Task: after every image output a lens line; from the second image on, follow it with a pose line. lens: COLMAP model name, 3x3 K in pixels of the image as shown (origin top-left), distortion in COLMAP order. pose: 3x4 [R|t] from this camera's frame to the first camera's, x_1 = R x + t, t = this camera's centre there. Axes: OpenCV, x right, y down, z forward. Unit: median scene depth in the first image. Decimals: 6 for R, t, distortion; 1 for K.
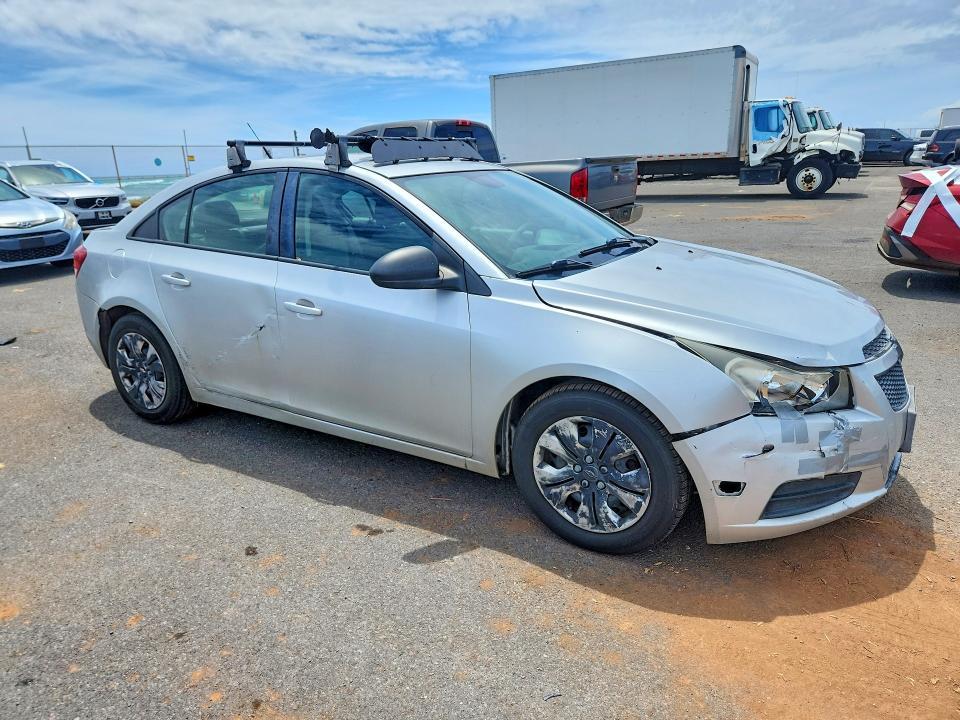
lens RADIAL K [[676.1, 0, 476.4], [0, 676.1, 359.3], [0, 0, 1]] dist [0.042795, -0.030079]
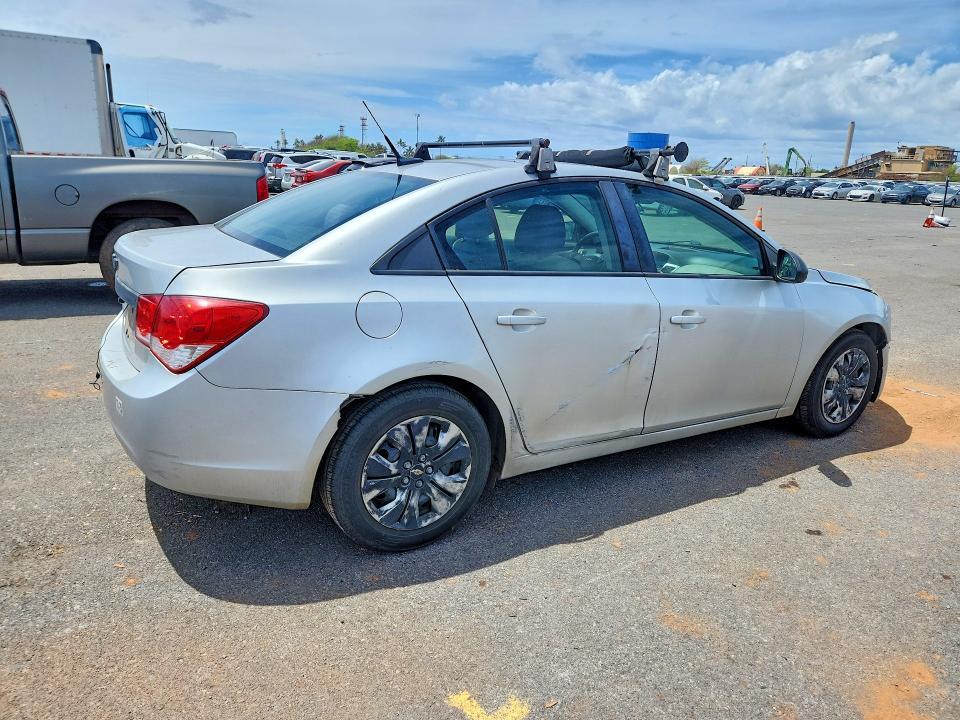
lens RADIAL K [[676.1, 0, 475.5], [0, 676.1, 356.8], [0, 0, 1]] dist [0.042795, -0.030079]
pose [[0.441369, -0.184022, 0.878254, -0.706674], [0.196322, 0.974837, 0.105597, -0.103262], [-0.875586, 0.125813, 0.466390, 0.441840]]
